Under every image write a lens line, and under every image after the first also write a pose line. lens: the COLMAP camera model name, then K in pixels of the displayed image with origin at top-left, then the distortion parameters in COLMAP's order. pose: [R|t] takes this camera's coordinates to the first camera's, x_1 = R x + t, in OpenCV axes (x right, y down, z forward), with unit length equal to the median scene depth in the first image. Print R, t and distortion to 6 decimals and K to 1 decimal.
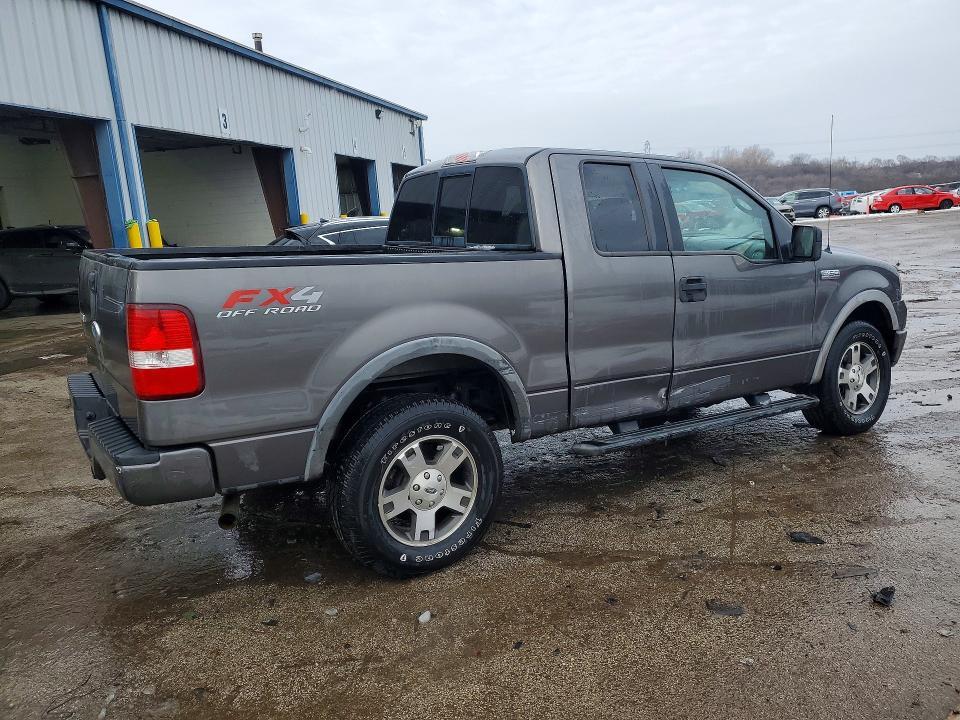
lens RADIAL K [[760.3, 0, 483.4], [0, 760.3, 354.7], [0, 0, 1]] dist [0.008236, 0.023228]
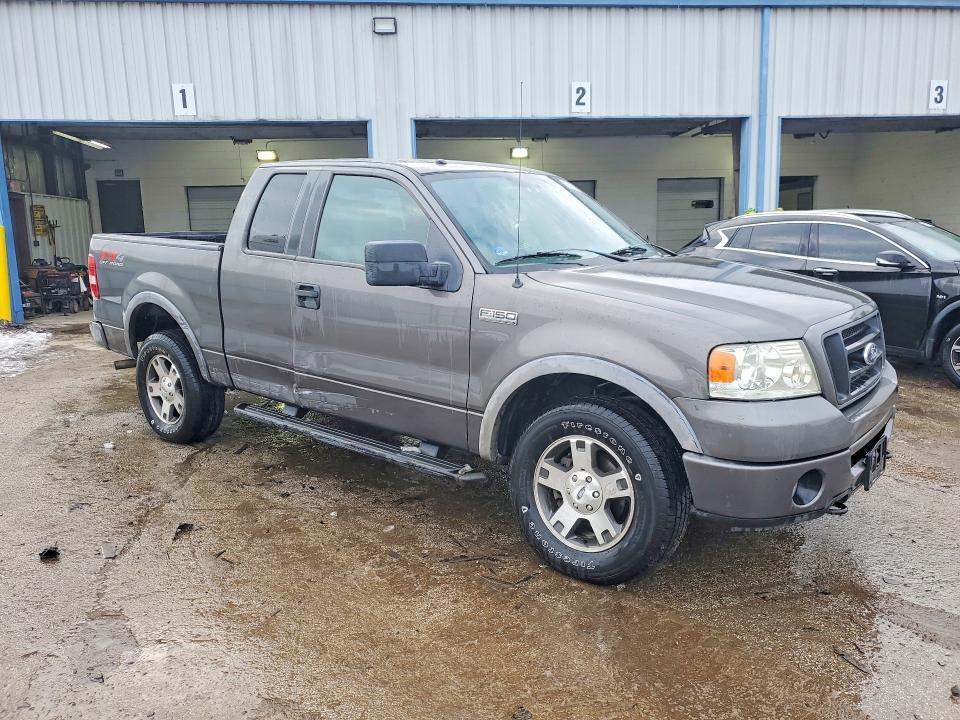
lens RADIAL K [[760.3, 0, 480.9], [0, 760.3, 360.2], [0, 0, 1]] dist [0.008236, 0.023228]
pose [[0.299770, 0.206653, -0.931360, 1.227617], [-0.175772, 0.971508, 0.158987, -0.192601], [0.937679, 0.116047, 0.327553, 0.834709]]
